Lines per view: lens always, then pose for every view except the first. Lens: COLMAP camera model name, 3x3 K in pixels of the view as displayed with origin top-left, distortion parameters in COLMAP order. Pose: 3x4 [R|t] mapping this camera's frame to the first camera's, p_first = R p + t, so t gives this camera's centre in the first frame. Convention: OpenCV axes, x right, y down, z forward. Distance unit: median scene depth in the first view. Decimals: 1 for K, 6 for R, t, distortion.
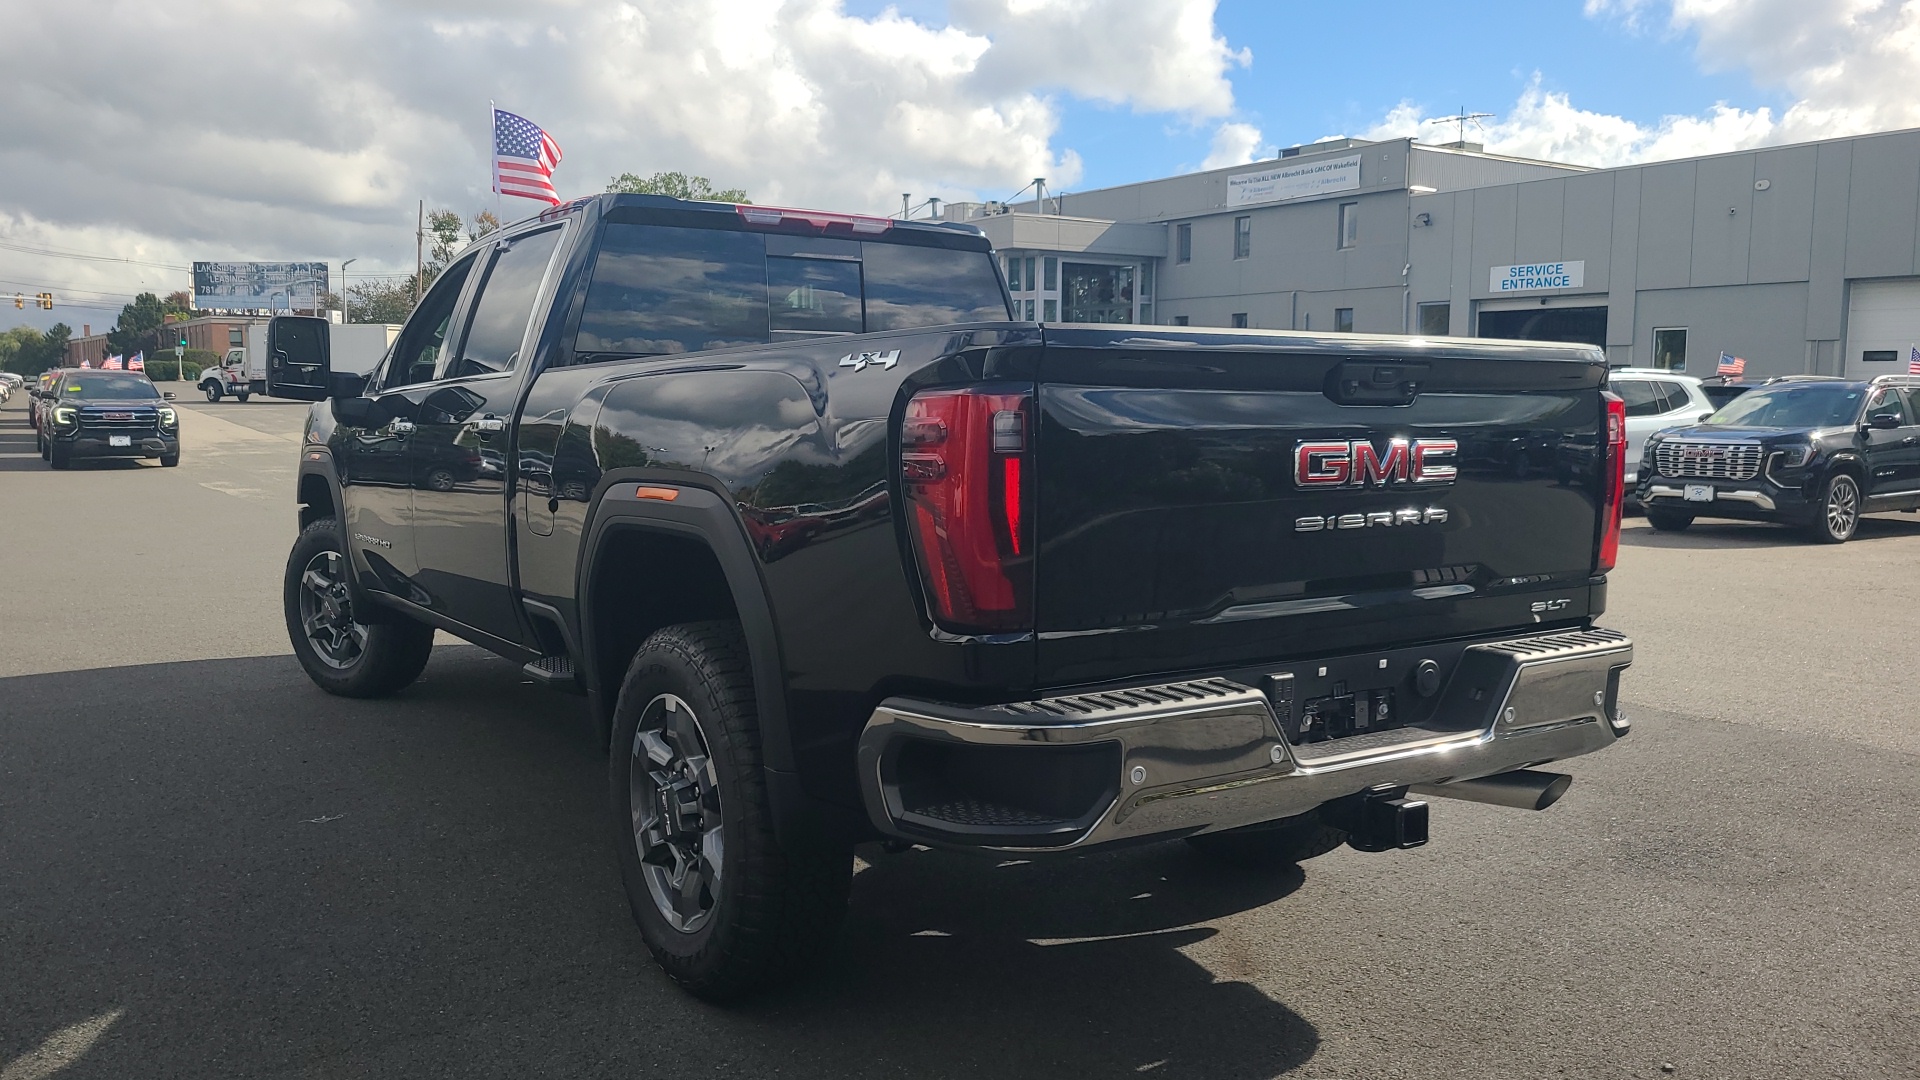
lens RADIAL K [[1436.6, 0, 945.9], [0, 1436.6, 538.3], [0, 0, 1]] dist [0.063921, -0.002088]
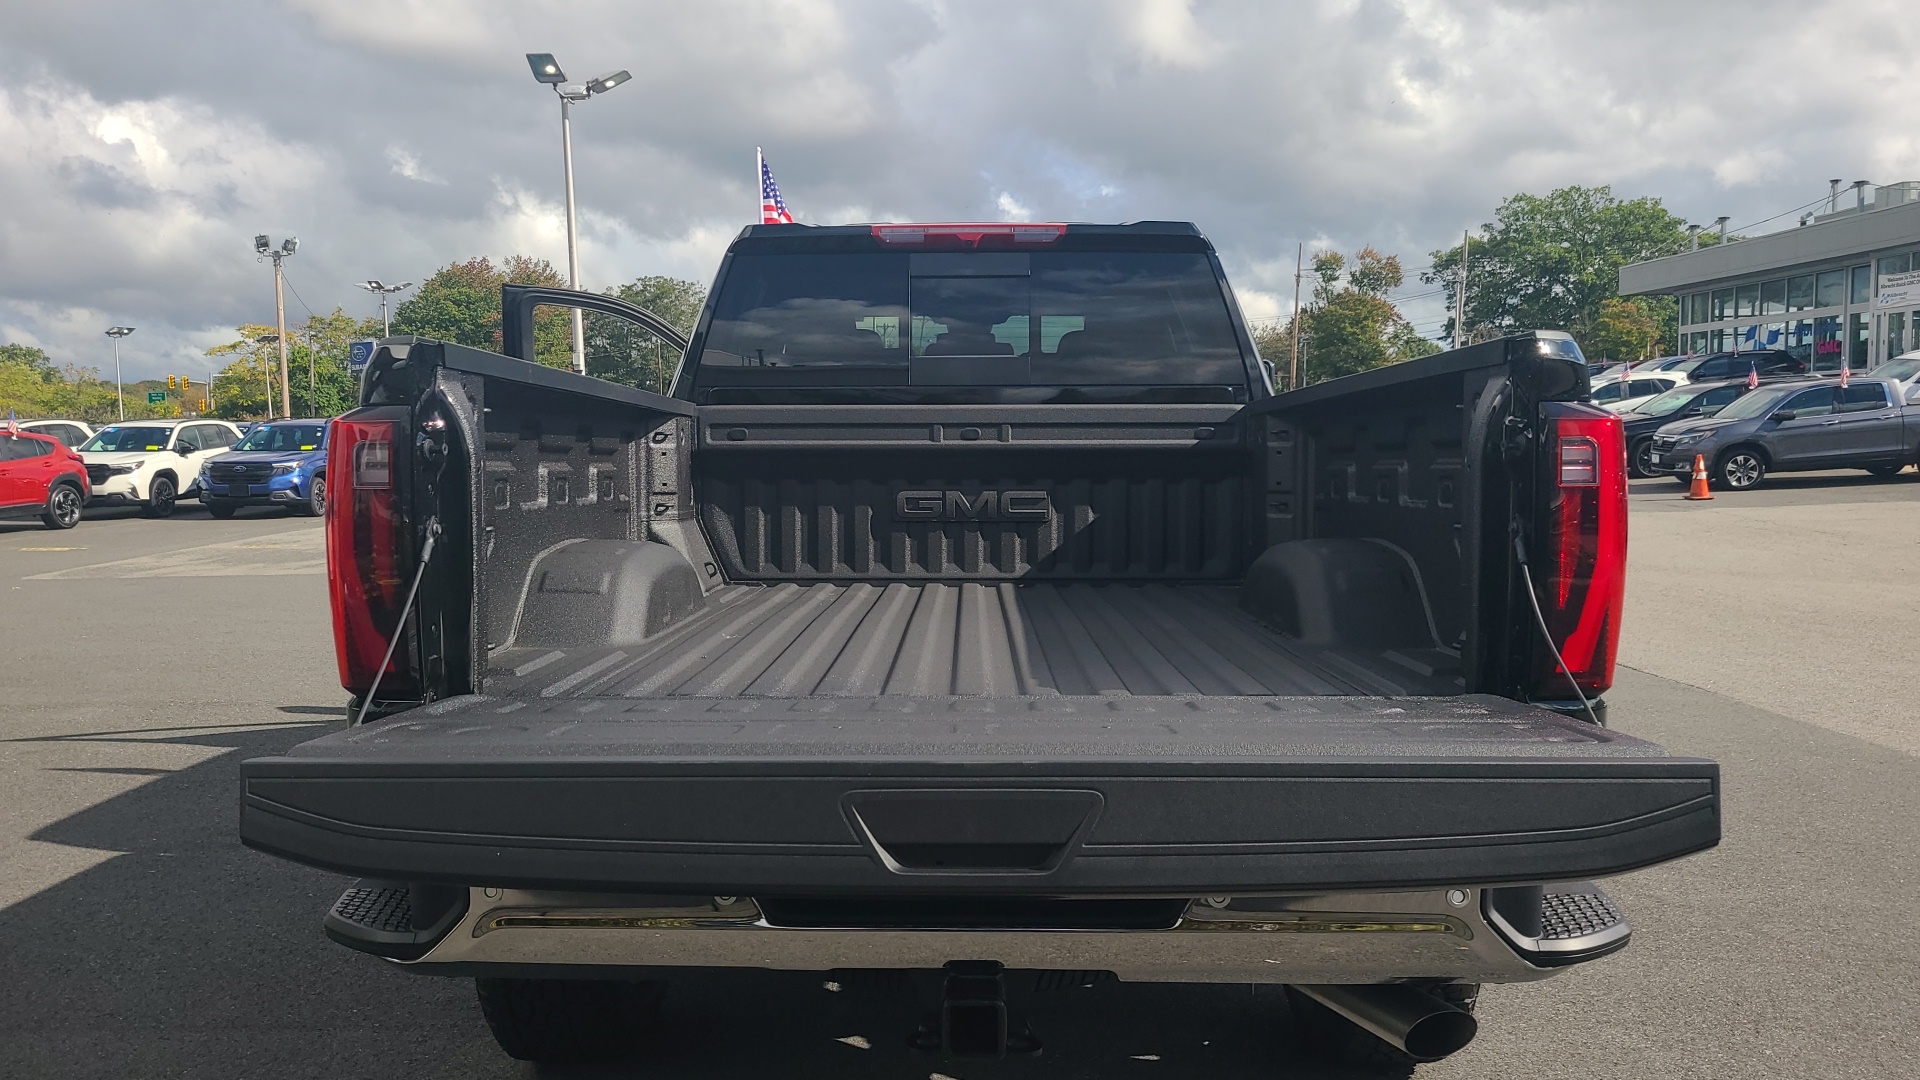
lens RADIAL K [[1443.1, 0, 948.6], [0, 1443.1, 536.9], [0, 0, 1]] dist [0.057871, 0.000930]
pose [[0.826192, 0.029574, -0.562612, 0.628650], [-0.043488, 0.998989, -0.011349, -0.027647], [0.561708, 0.033843, 0.826643, 0.363512]]
